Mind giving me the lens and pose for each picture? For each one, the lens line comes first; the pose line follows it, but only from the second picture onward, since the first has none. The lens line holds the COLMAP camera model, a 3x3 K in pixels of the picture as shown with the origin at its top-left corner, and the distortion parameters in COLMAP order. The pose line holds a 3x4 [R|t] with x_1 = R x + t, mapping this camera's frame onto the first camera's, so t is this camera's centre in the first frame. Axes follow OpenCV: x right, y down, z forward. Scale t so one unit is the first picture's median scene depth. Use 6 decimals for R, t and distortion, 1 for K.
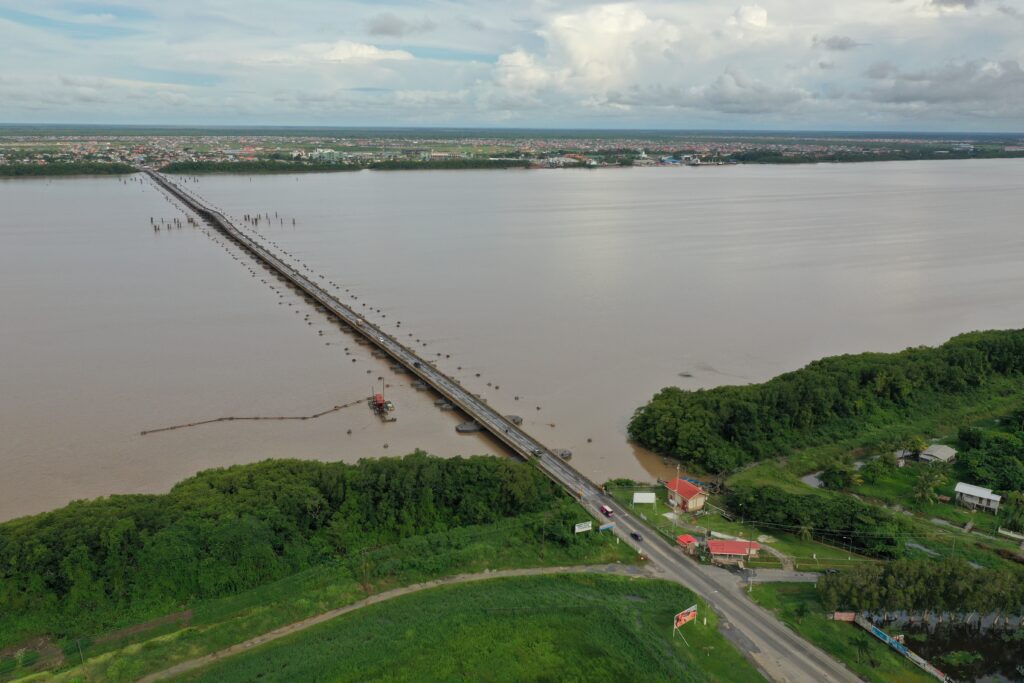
lens RADIAL K [[810.1, 0, 510.4], [0, 810.1, 341.6], [0, 0, 1]] dist [0.009560, -0.002396]
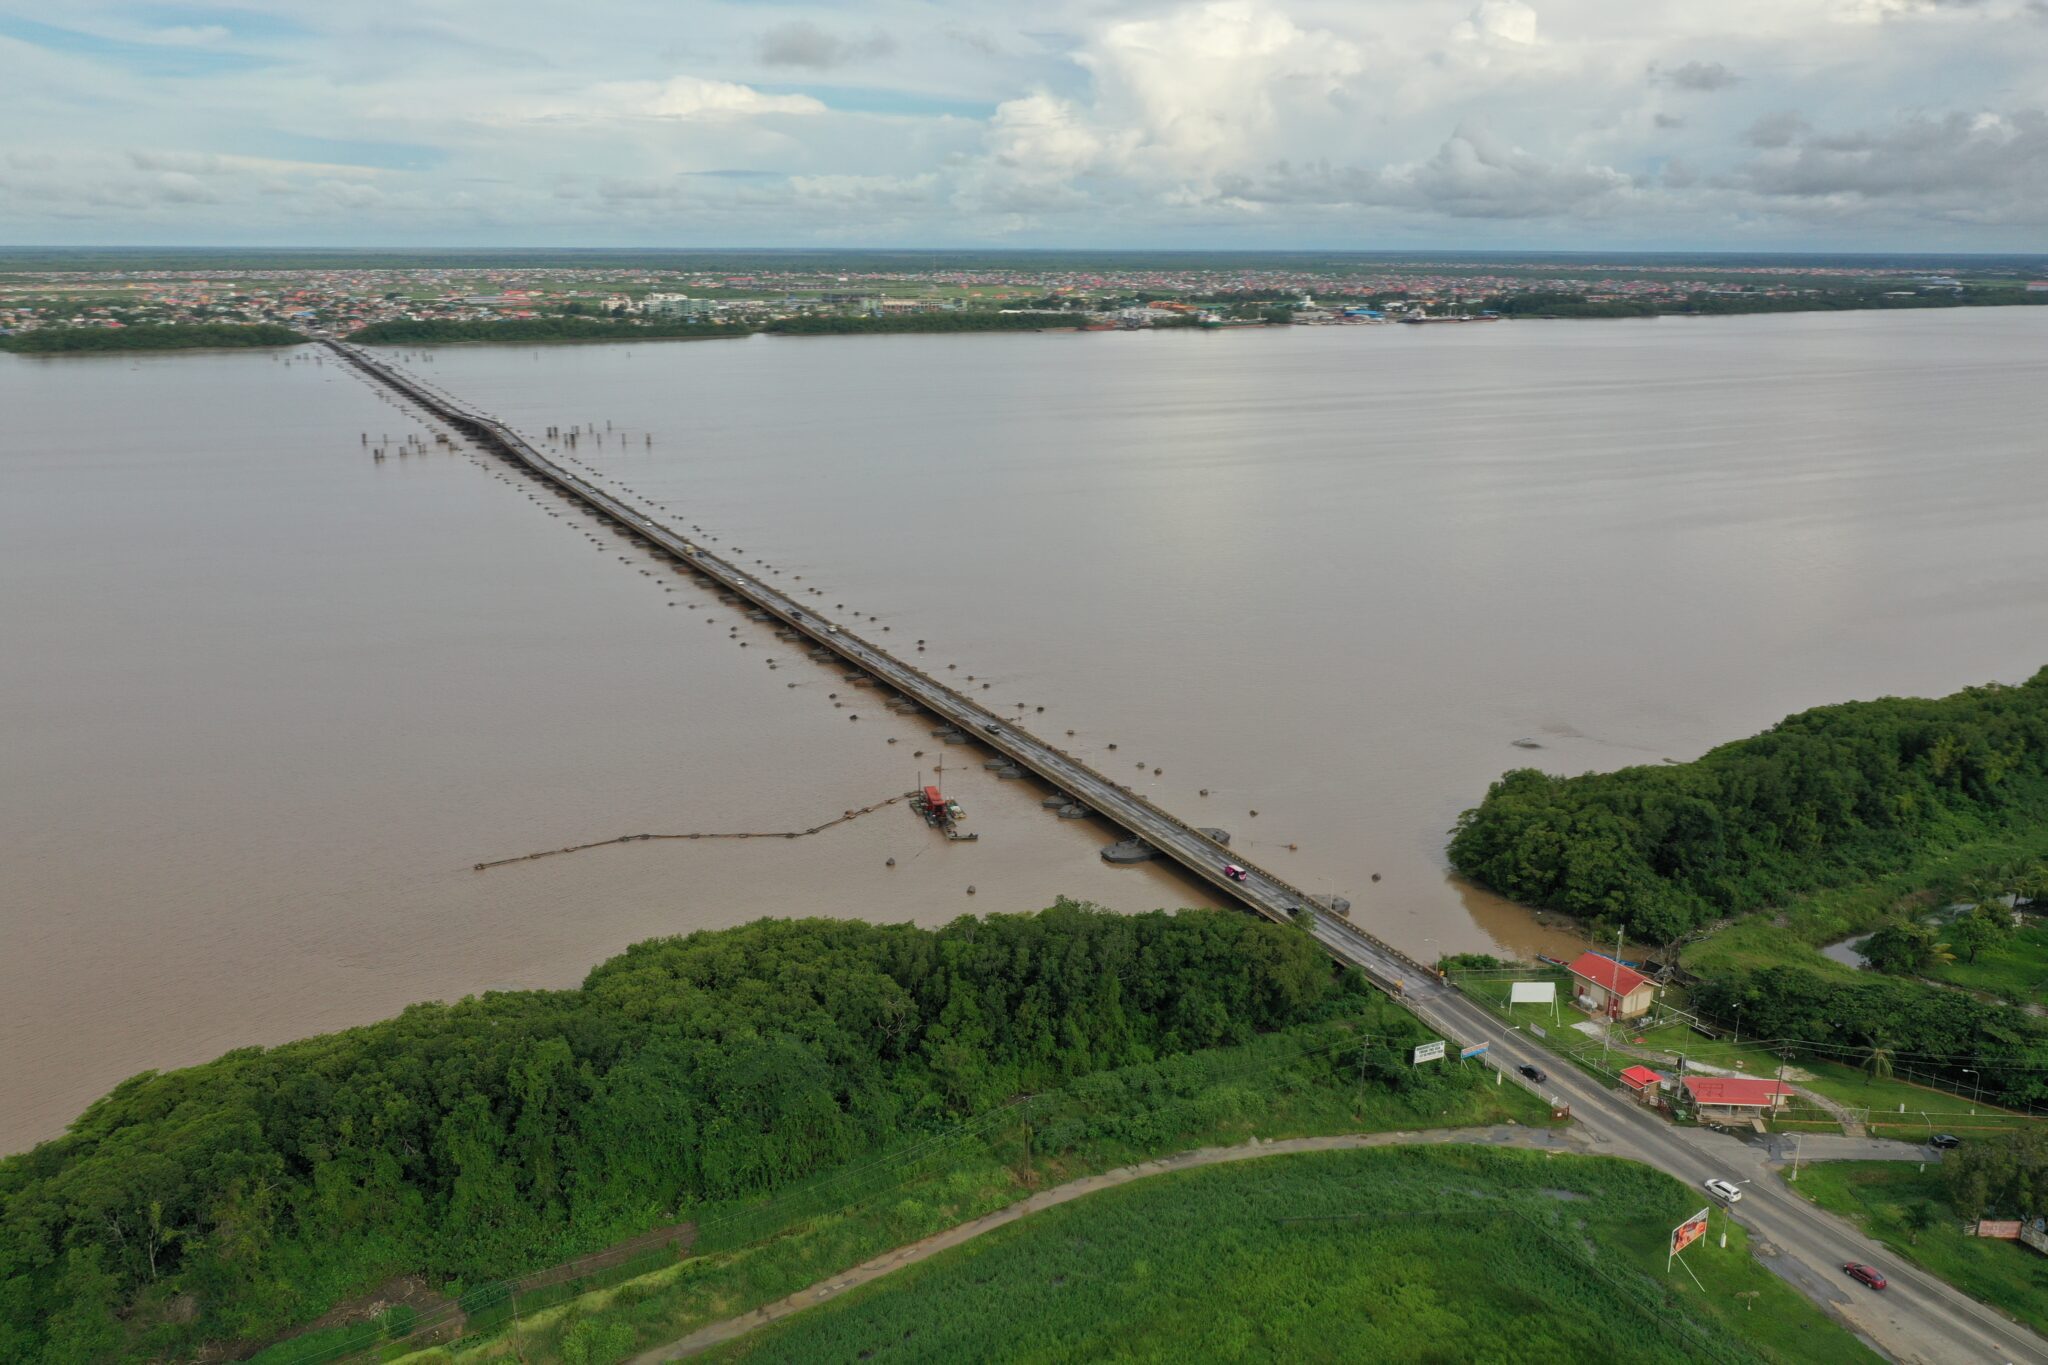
lens RADIAL K [[1620.3, 0, 1022.7], [0, 1620.3, 688.4], [0, 0, 1]] dist [0.009560, -0.002396]
pose [[0.999985, -0.005431, 0.000431, -0.151131], [0.005428, 0.999963, 0.006670, -0.002618], [-0.000468, -0.006668, 0.999978, 0.004130]]
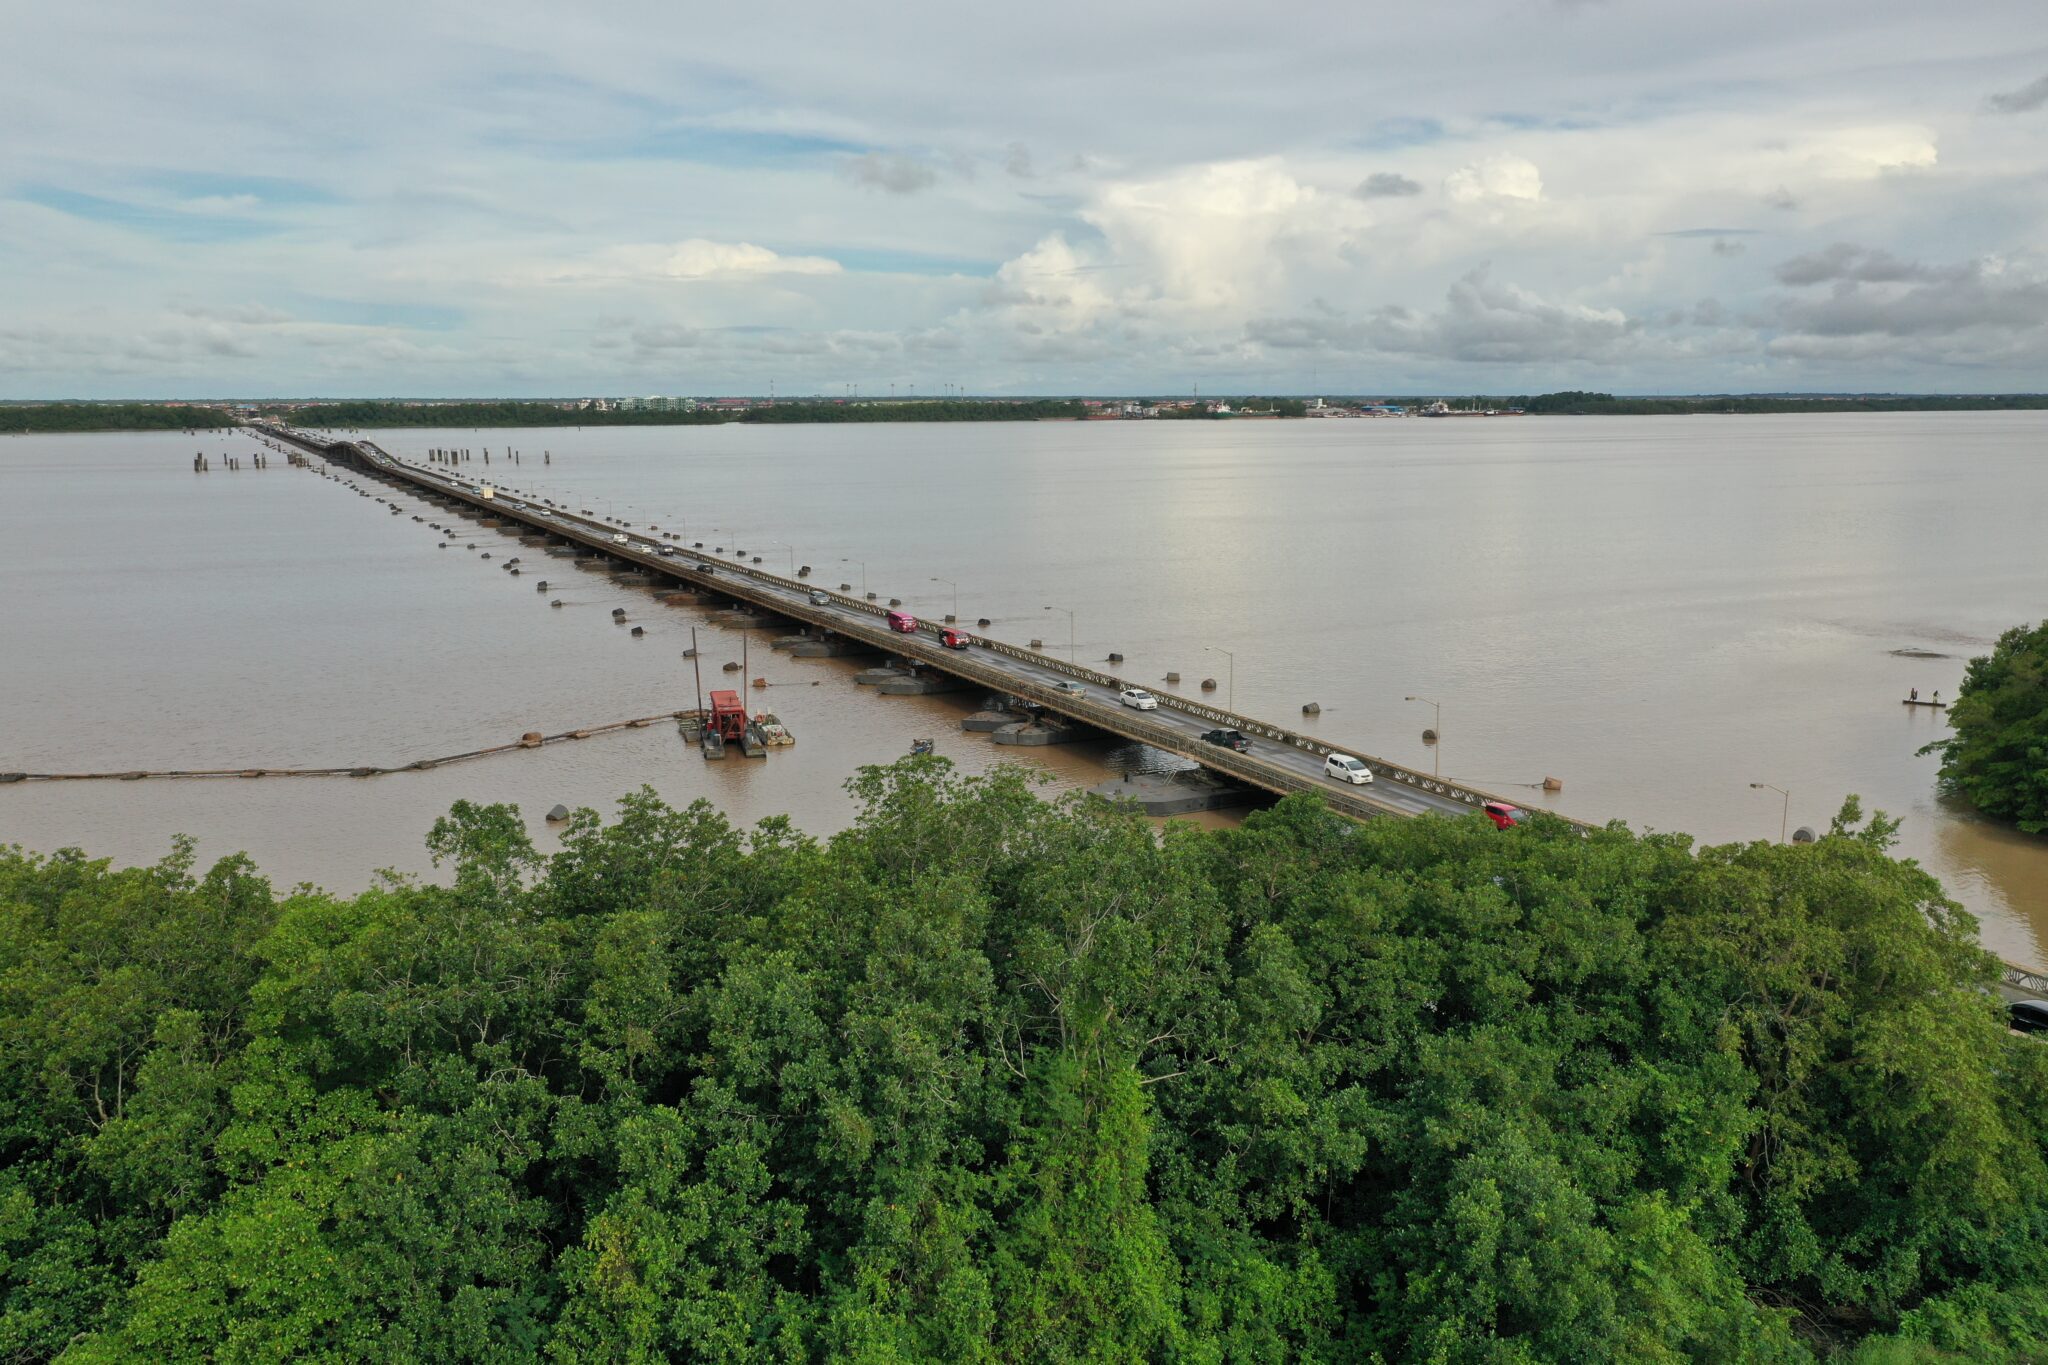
lens RADIAL K [[1618.9, 0, 1020.6], [0, 1618.9, 692.6], [0, 0, 1]] dist [0.007160, -0.002376]
pose [[0.999938, -0.010433, -0.003774, -0.107576], [0.010092, 0.996658, -0.081067, 0.148015], [0.004607, 0.081024, 0.996701, 0.777918]]
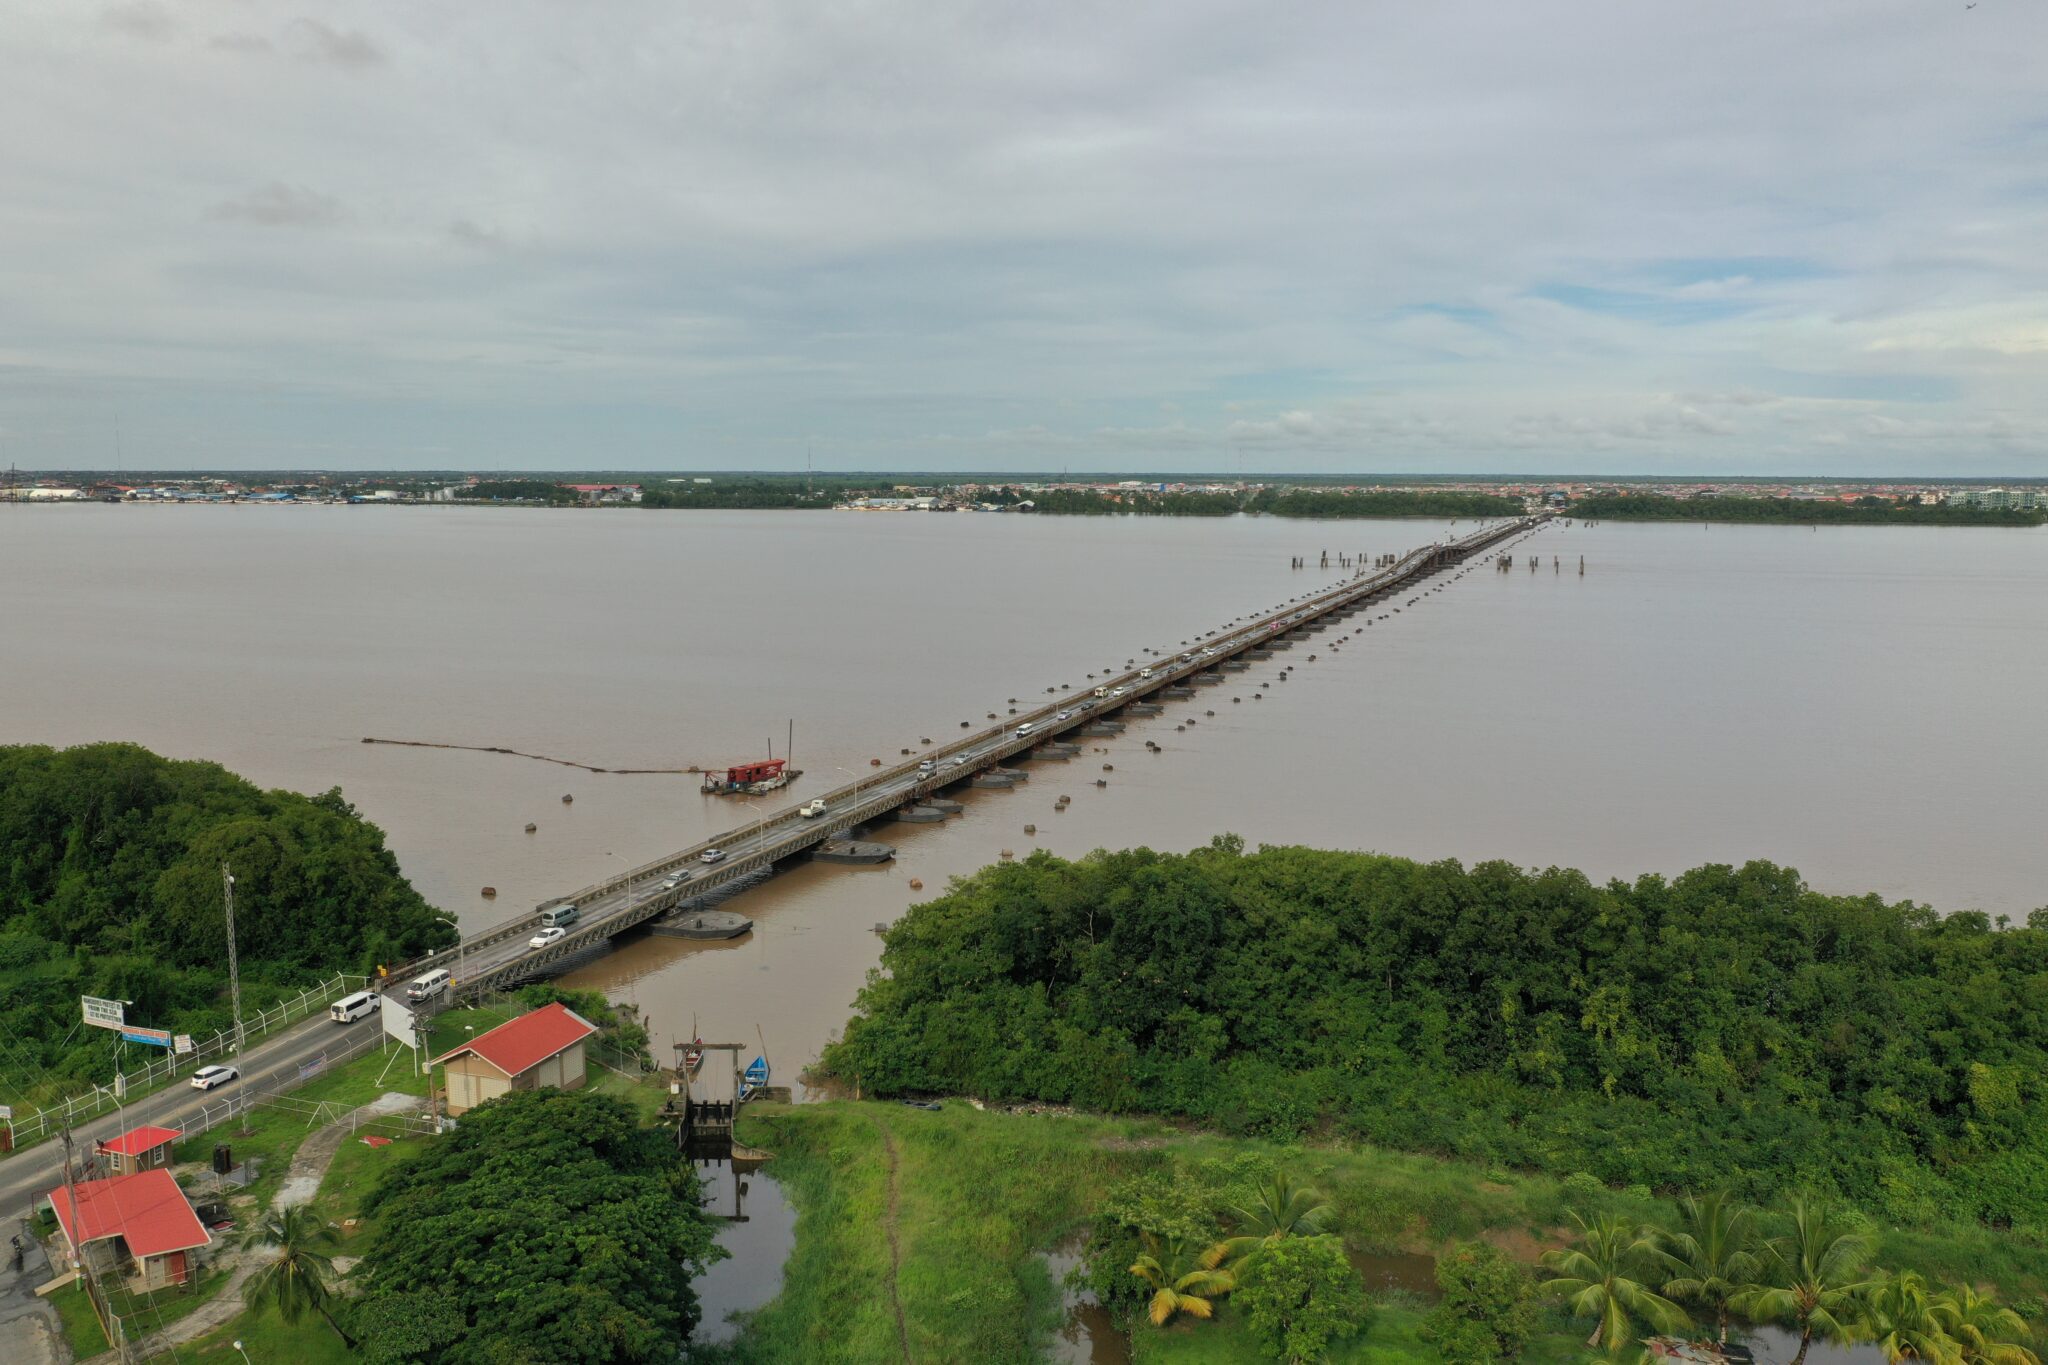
lens RADIAL K [[1618.9, 0, 1018.0], [0, 1618.9, 685.9], [0, 0, 1]] dist [0.007160, -0.002376]
pose [[0.665291, 0.094122, -0.740627, 0.732053], [-0.192826, 0.980025, -0.048666, 0.065473], [0.721253, 0.175189, 0.670151, 0.769729]]
